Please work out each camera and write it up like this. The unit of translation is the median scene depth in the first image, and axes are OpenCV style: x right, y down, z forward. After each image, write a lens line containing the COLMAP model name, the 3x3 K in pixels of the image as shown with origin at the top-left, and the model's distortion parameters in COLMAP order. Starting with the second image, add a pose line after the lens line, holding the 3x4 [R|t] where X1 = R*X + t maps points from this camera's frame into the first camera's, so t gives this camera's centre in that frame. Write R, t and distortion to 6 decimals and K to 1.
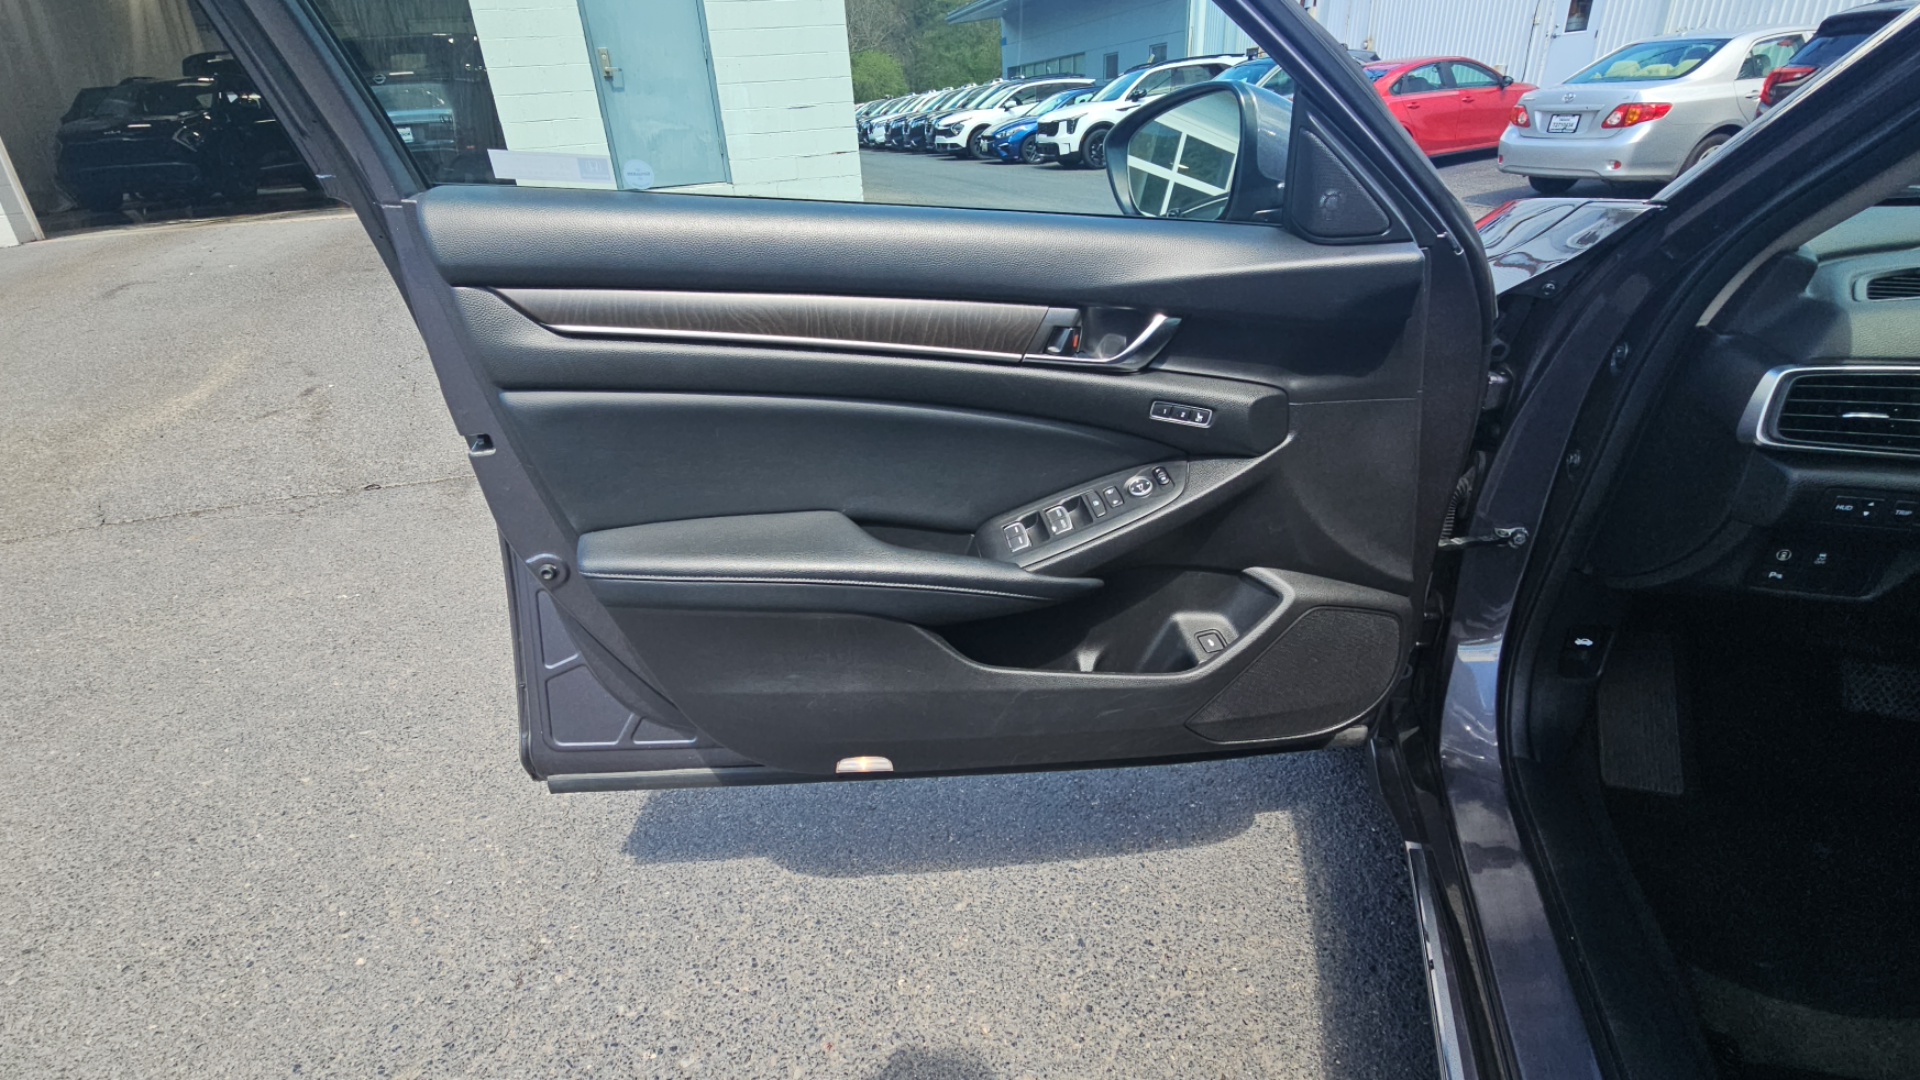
lens RADIAL K [[861.0, 0, 956.9], [0, 861.0, 533.9], [0, 0, 1]] dist [0.013692, -0.008180]
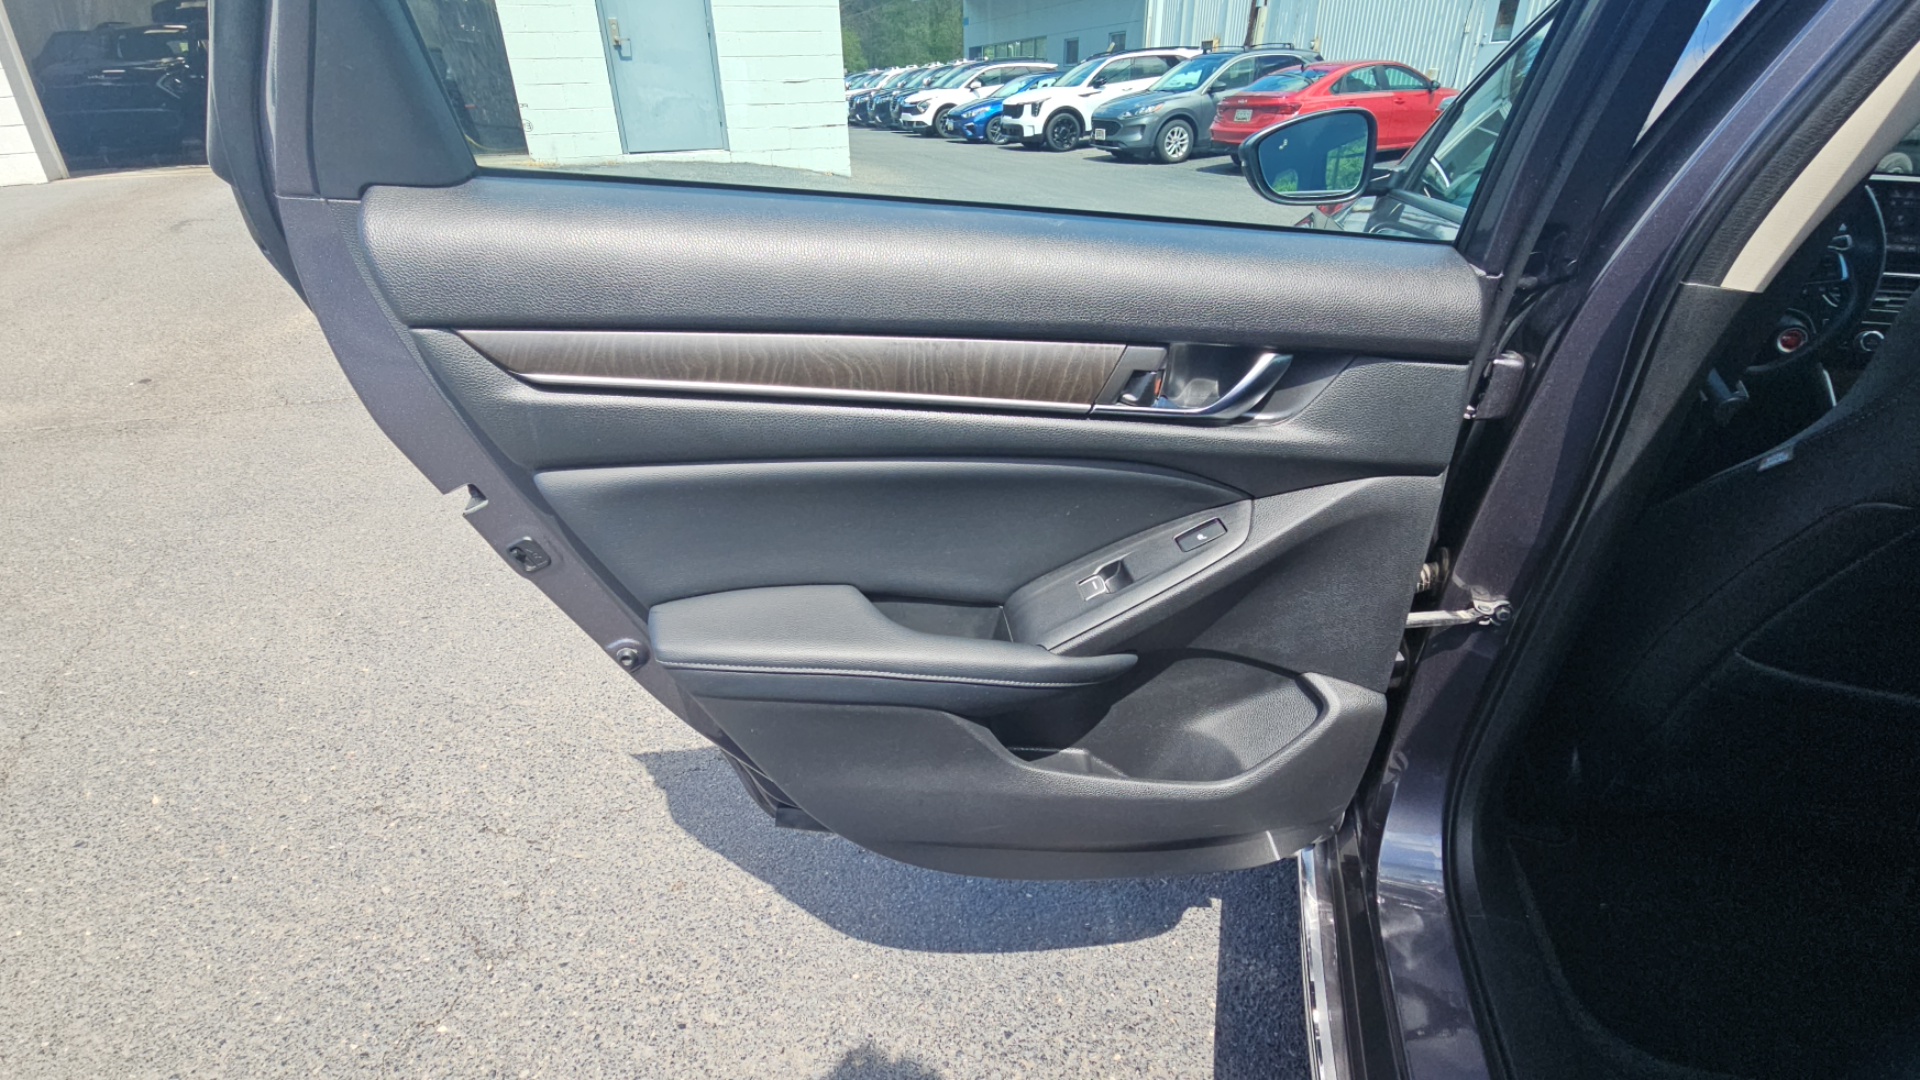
lens RADIAL K [[861.0, 0, 956.9], [0, 861.0, 533.9], [0, 0, 1]] dist [0.013692, -0.008180]
pose [[0.998205, 0.014219, 0.058175, -0.016112], [-0.015404, 0.999682, 0.019968, 0.022340], [-0.057873, -0.020828, 0.998107, -0.049102]]
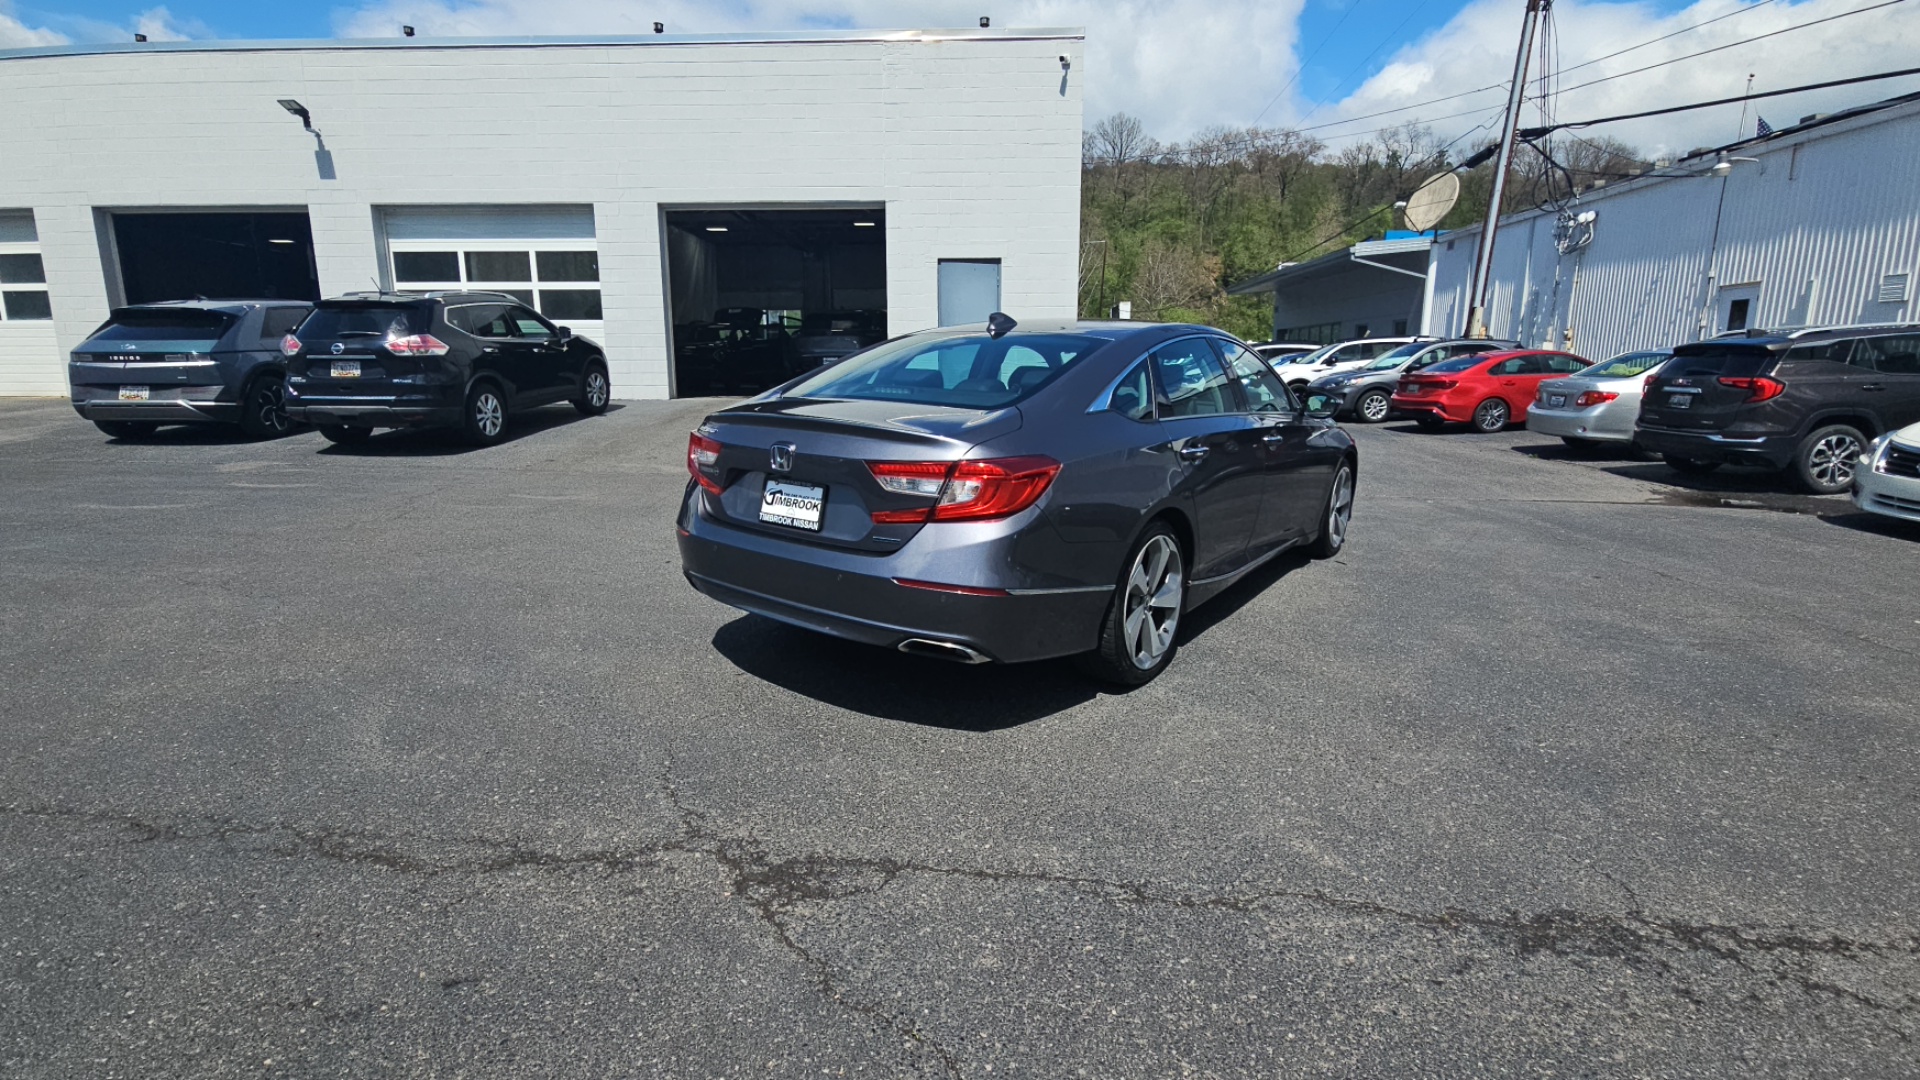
lens RADIAL K [[861.0, 0, 956.9], [0, 861.0, 533.9], [0, 0, 1]] dist [0.013692, -0.008180]
pose [[0.942995, 0.120806, -0.310106, 0.114402], [-0.192658, 0.957943, -0.212668, 0.121857], [0.271373, 0.260289, 0.926610, -0.281407]]
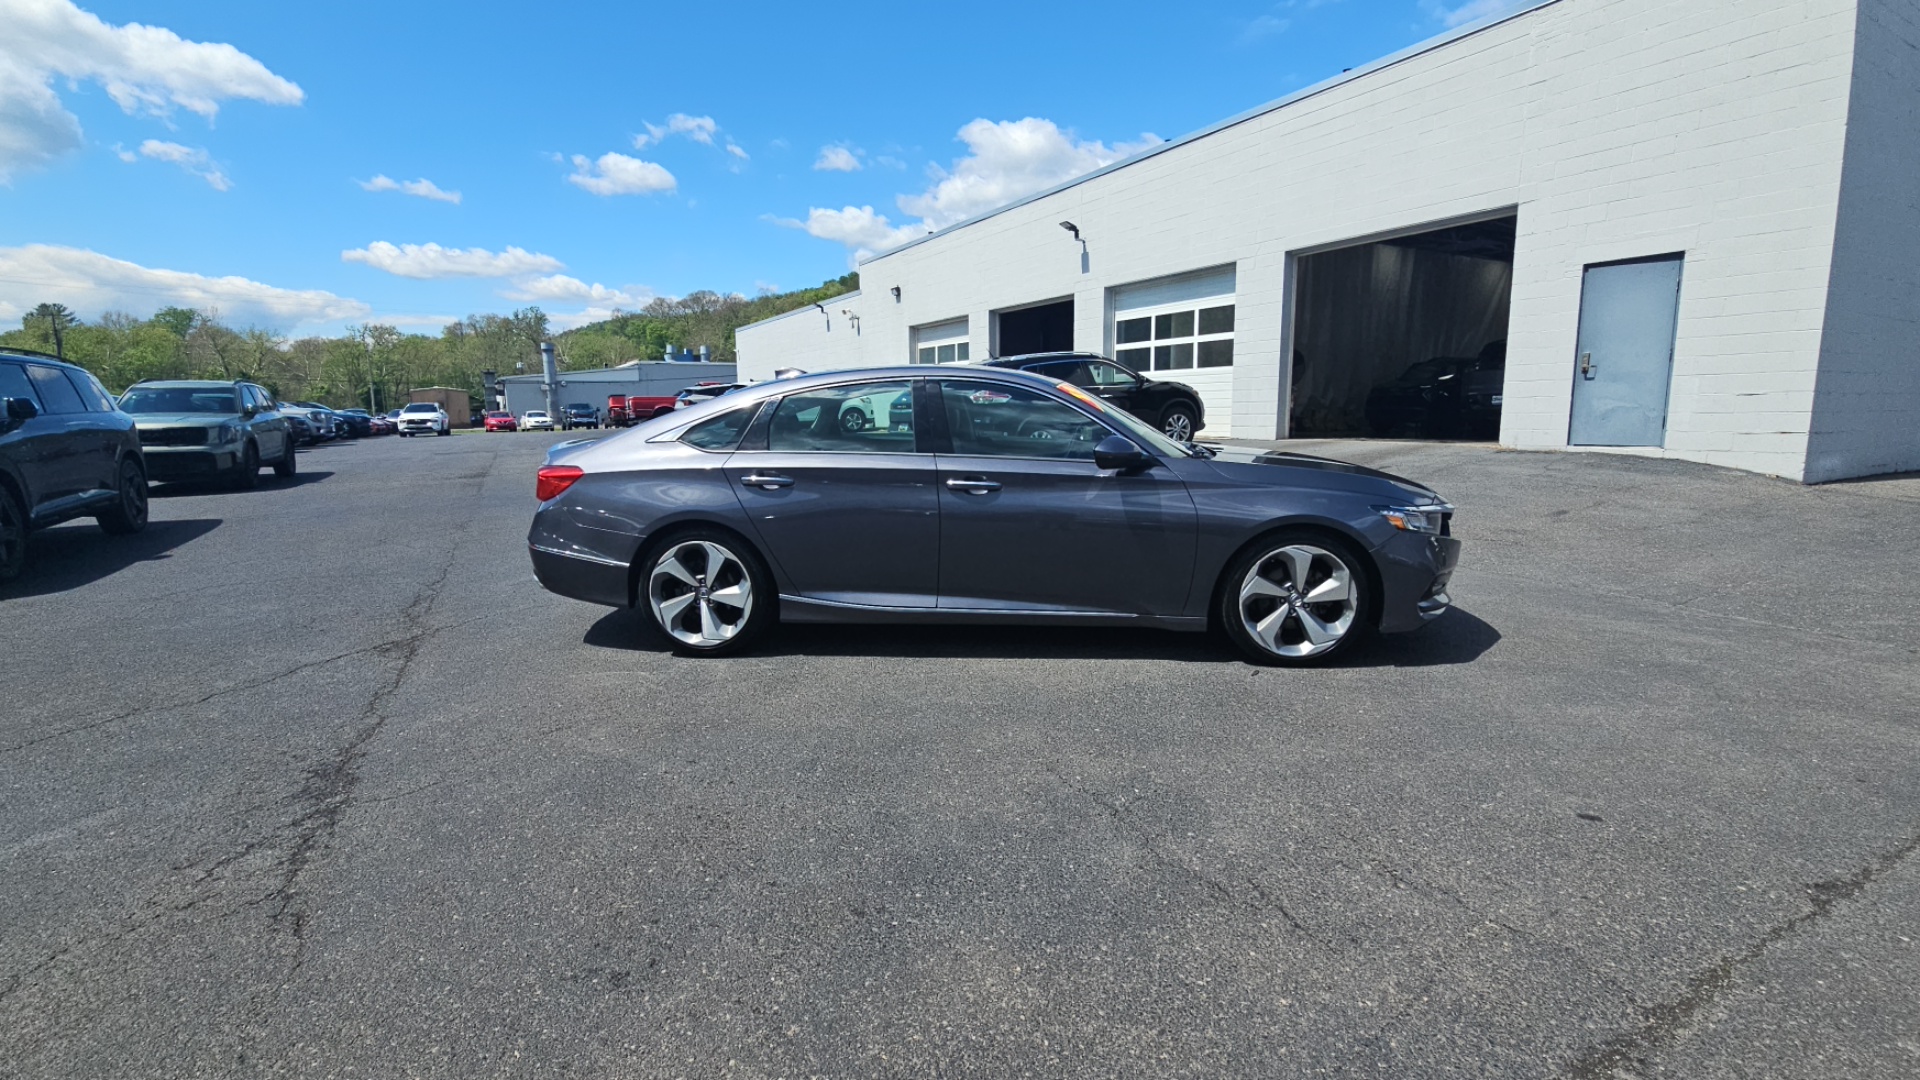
lens RADIAL K [[861.0, 0, 956.9], [0, 861.0, 533.9], [0, 0, 1]] dist [0.013692, -0.008180]
pose [[0.214864, 0.195648, -0.956847, 0.355443], [-0.429180, 0.898977, 0.087441, 0.014380], [0.877290, 0.391871, 0.277126, -0.088197]]
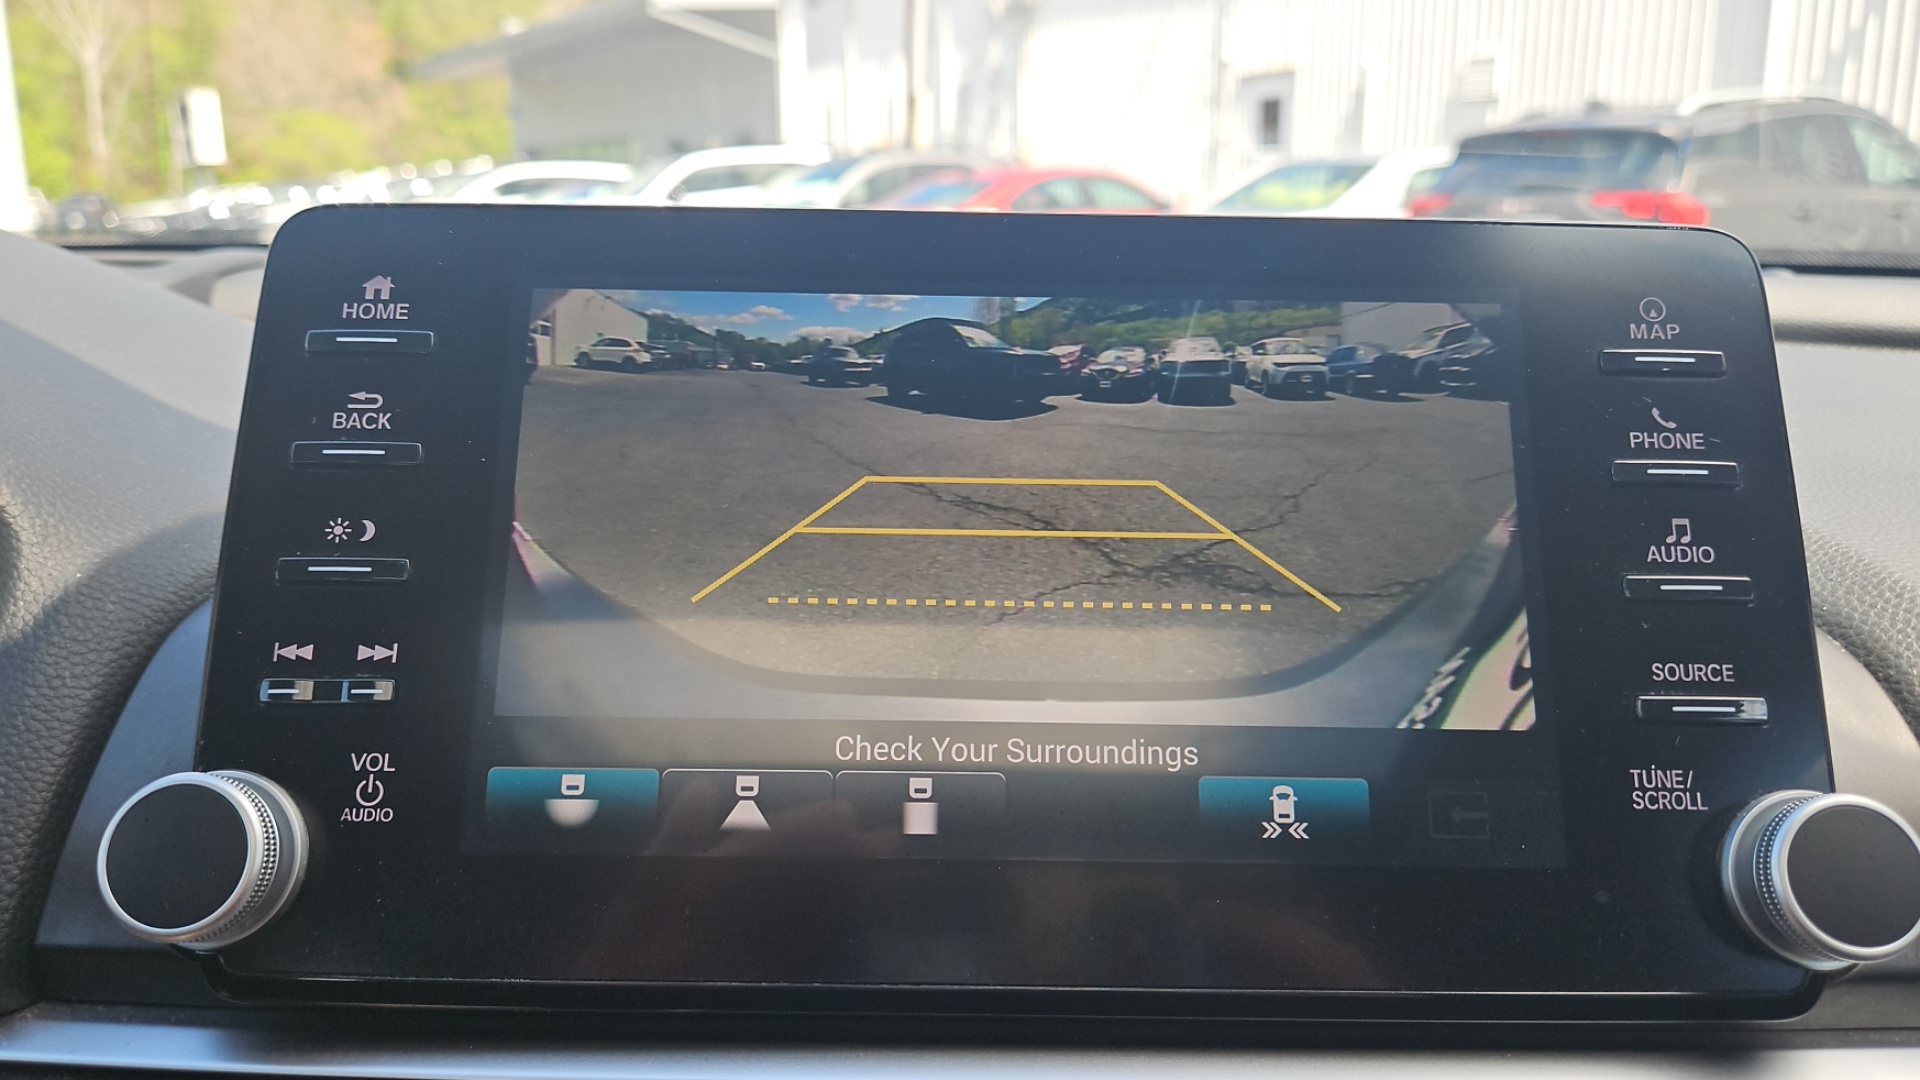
lens RADIAL K [[1473.5, 0, 961.7], [0, 1473.5, 534.3], [0, 0, 1]] dist [0.008523, -0.010781]
pose [[0.951300, -0.013628, 0.307966, 0.076528], [0.089053, 0.968578, -0.232222, -0.003282], [-0.295124, 0.248338, 0.922621, 0.013074]]
